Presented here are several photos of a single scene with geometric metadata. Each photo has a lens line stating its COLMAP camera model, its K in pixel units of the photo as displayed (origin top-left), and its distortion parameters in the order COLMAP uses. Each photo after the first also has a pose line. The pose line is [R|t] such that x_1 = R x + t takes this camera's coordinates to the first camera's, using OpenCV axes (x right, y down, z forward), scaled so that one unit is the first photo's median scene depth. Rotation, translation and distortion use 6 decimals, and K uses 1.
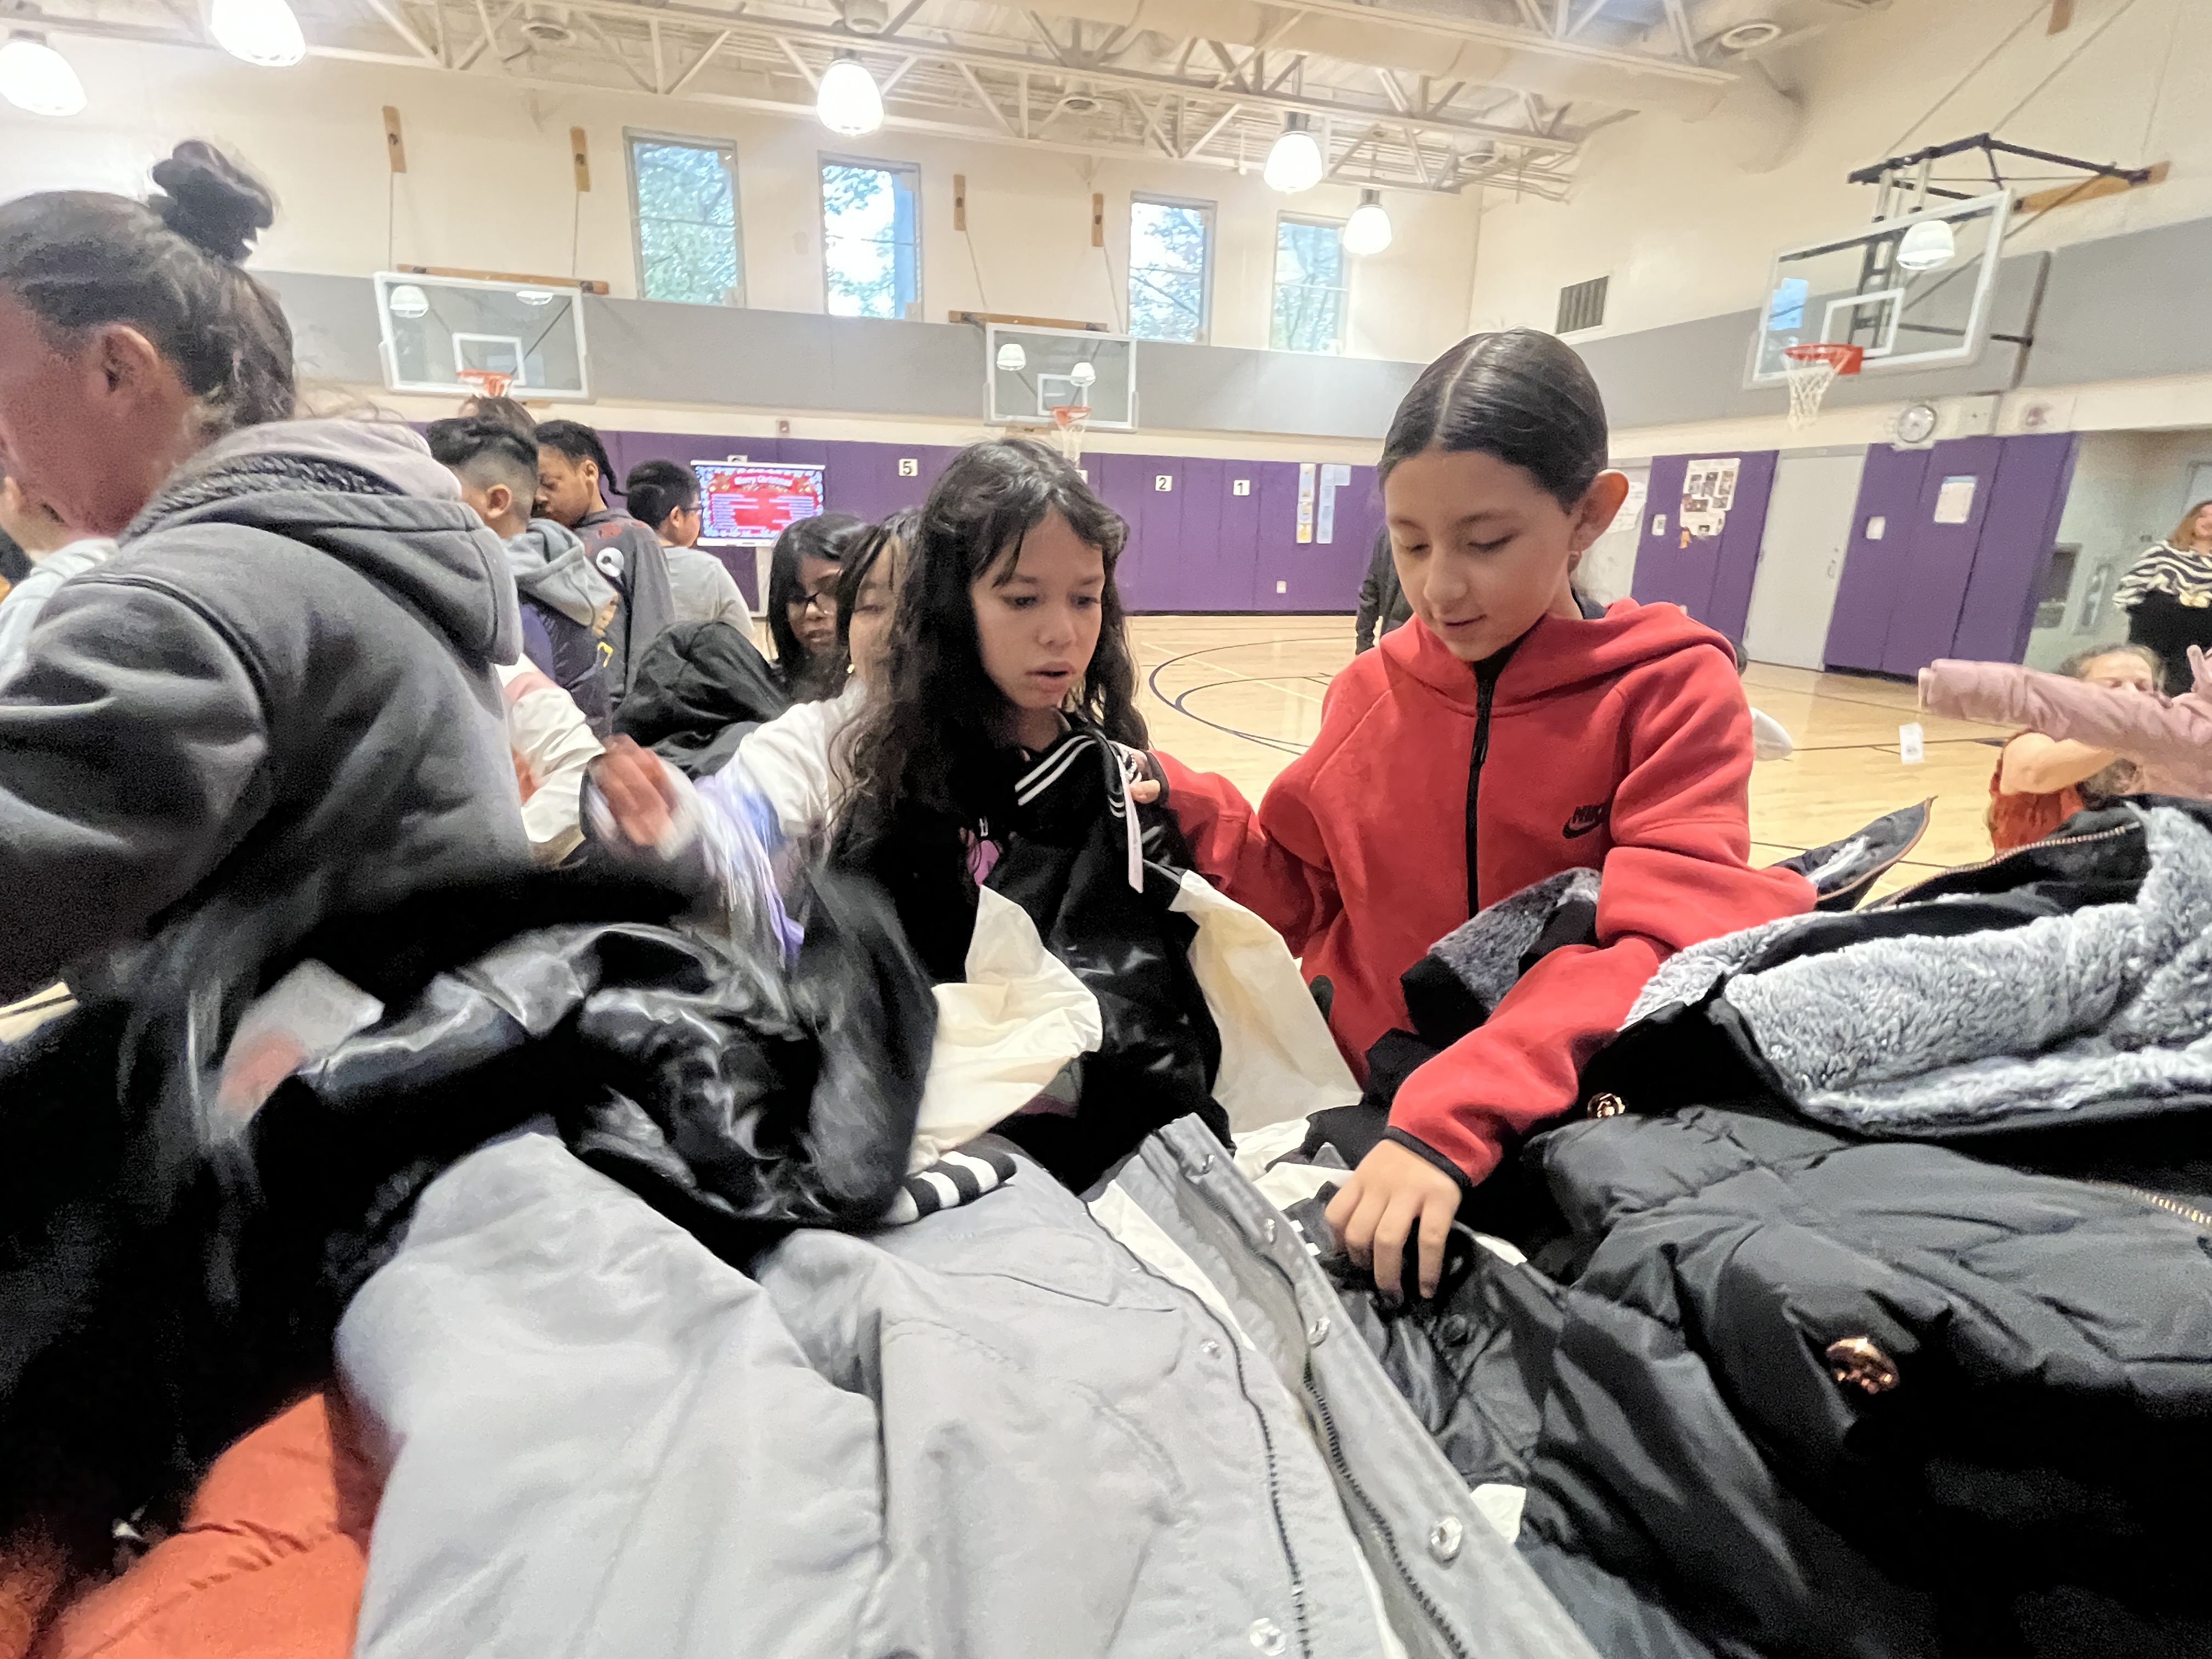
lens RADIAL K [[1034.1, 0, 1096.3], [0, 1034.1, 835.4], [0, 0, 1]] dist [-0.003239, 0.000799]
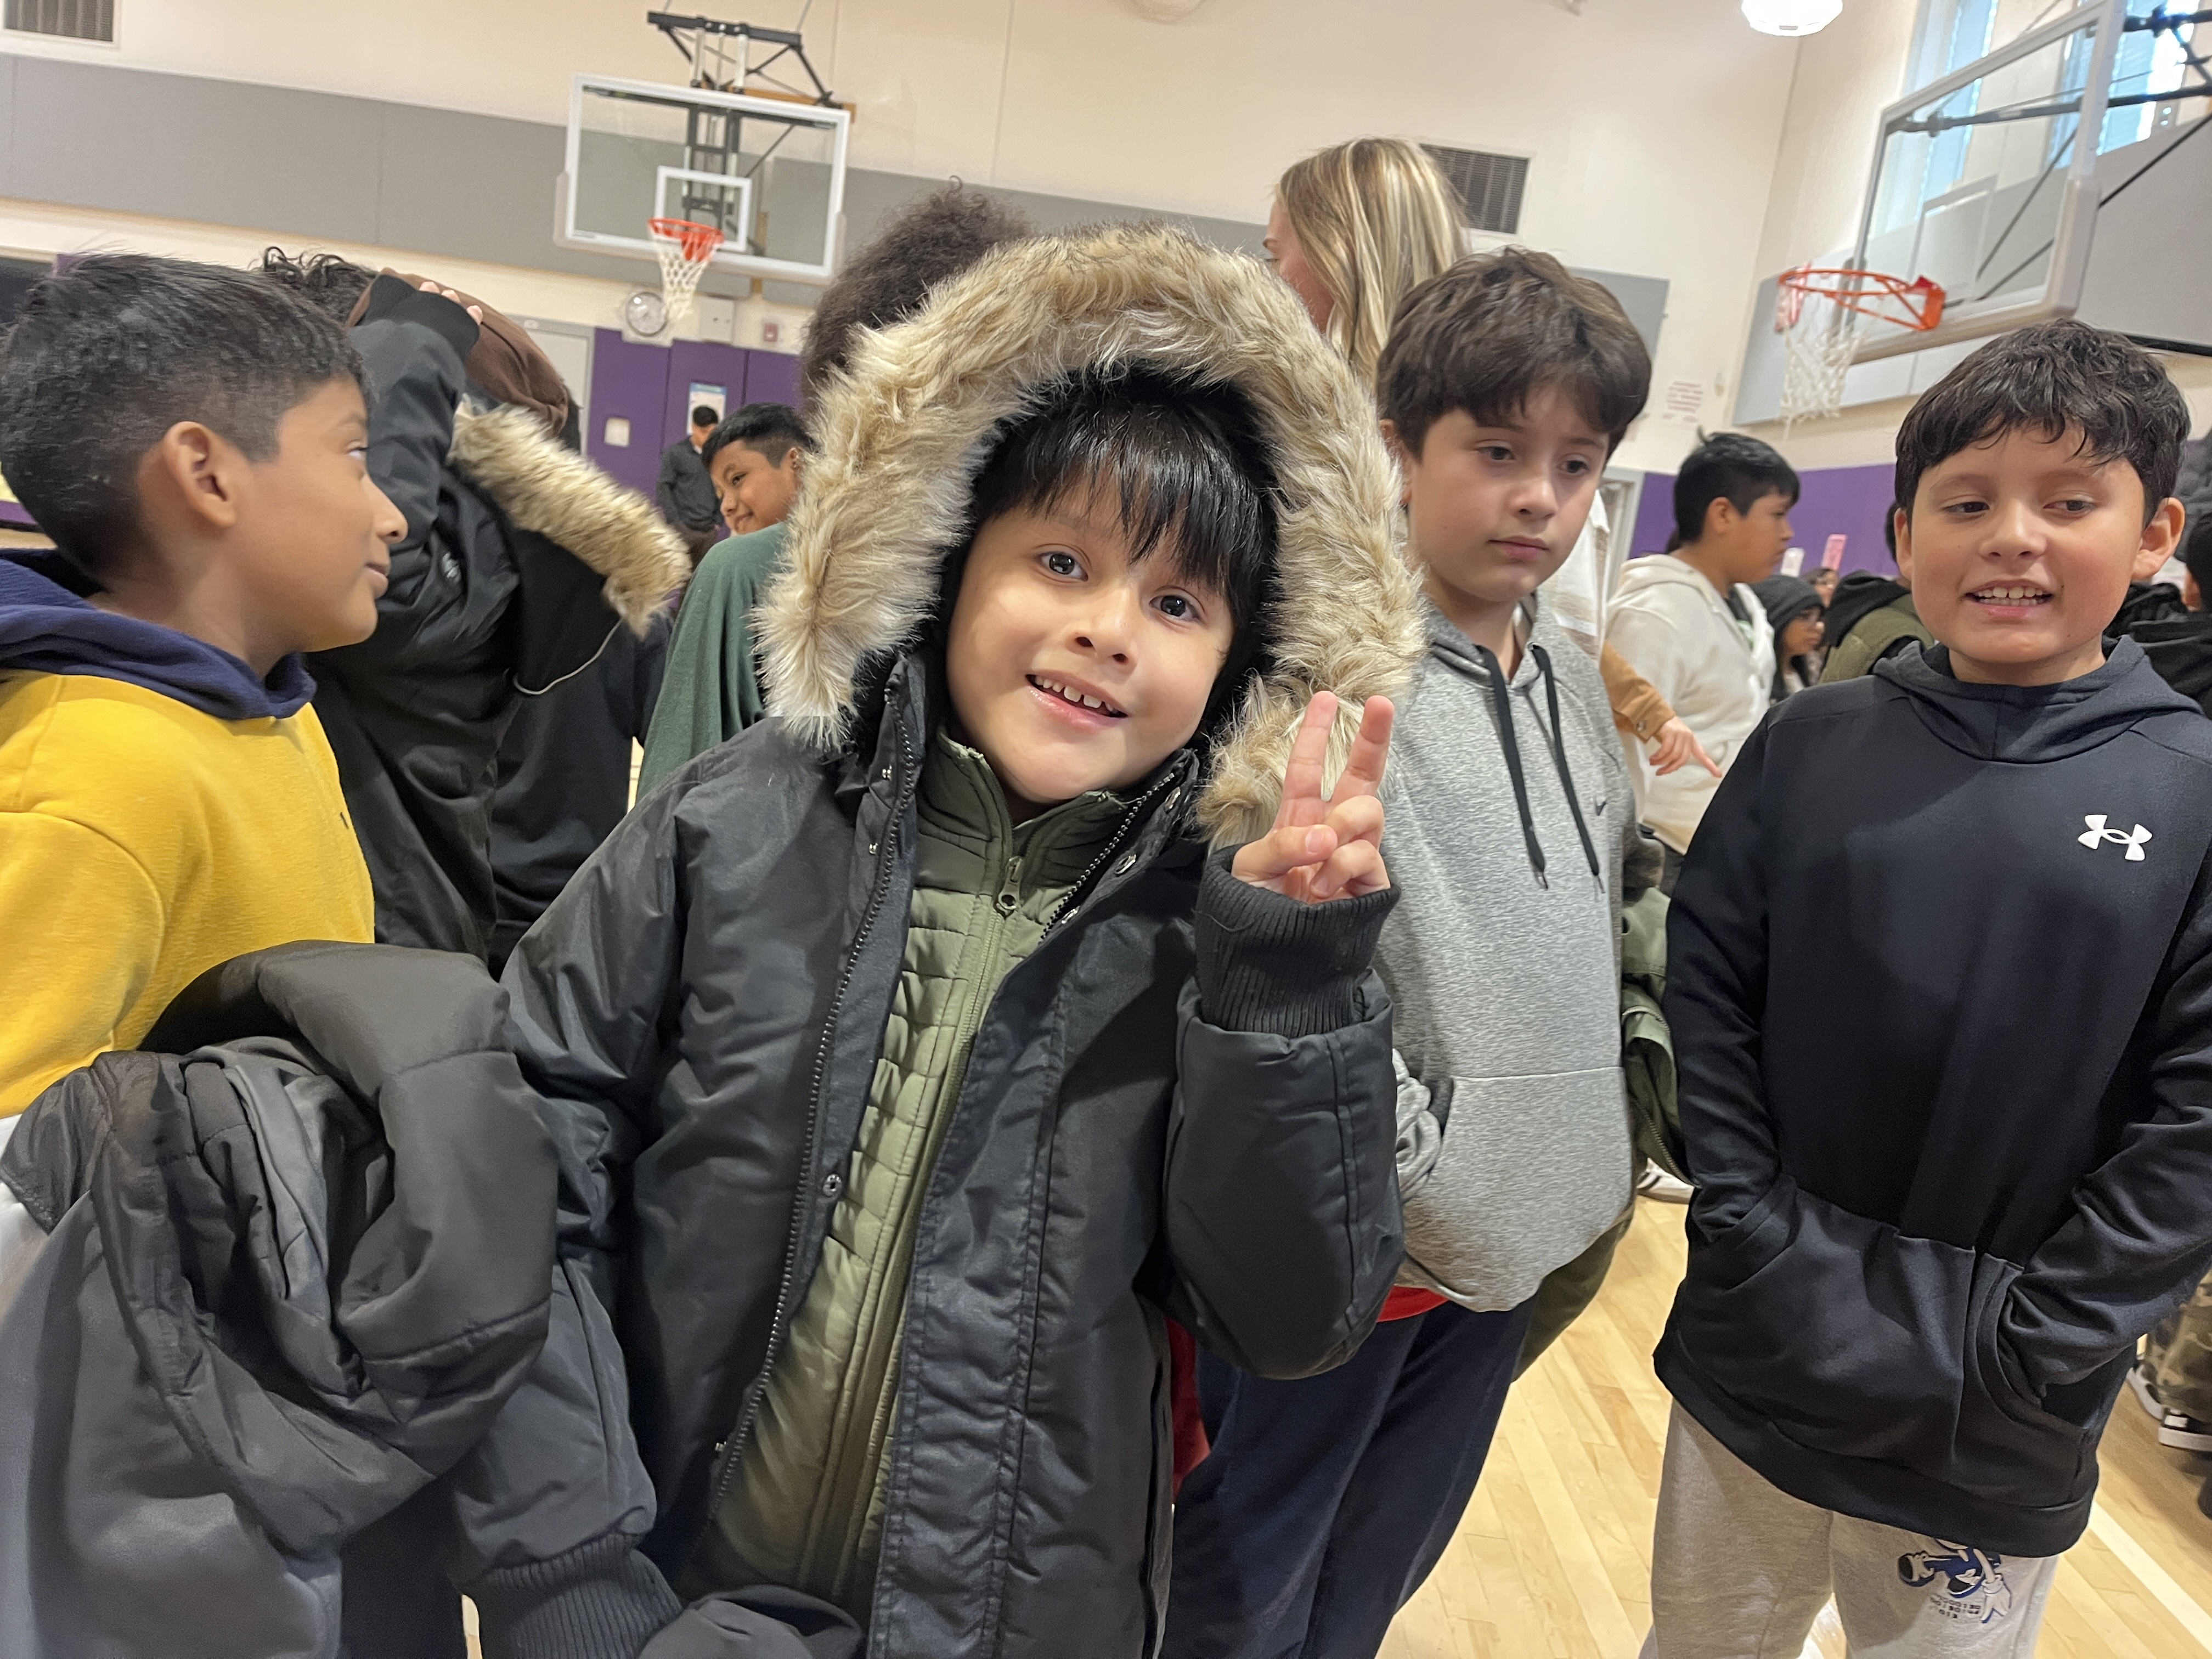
lens RADIAL K [[1708.1, 0, 1095.3], [0, 1708.1, 838.9], [0, 0, 1]] dist [-0.012349, -0.016762]
pose [[0.319873, -0.151698, 0.935237, -0.340667], [0.150339, 0.982720, 0.107980, -0.059334], [-0.935457, 0.106063, 0.337152, 0.187907]]
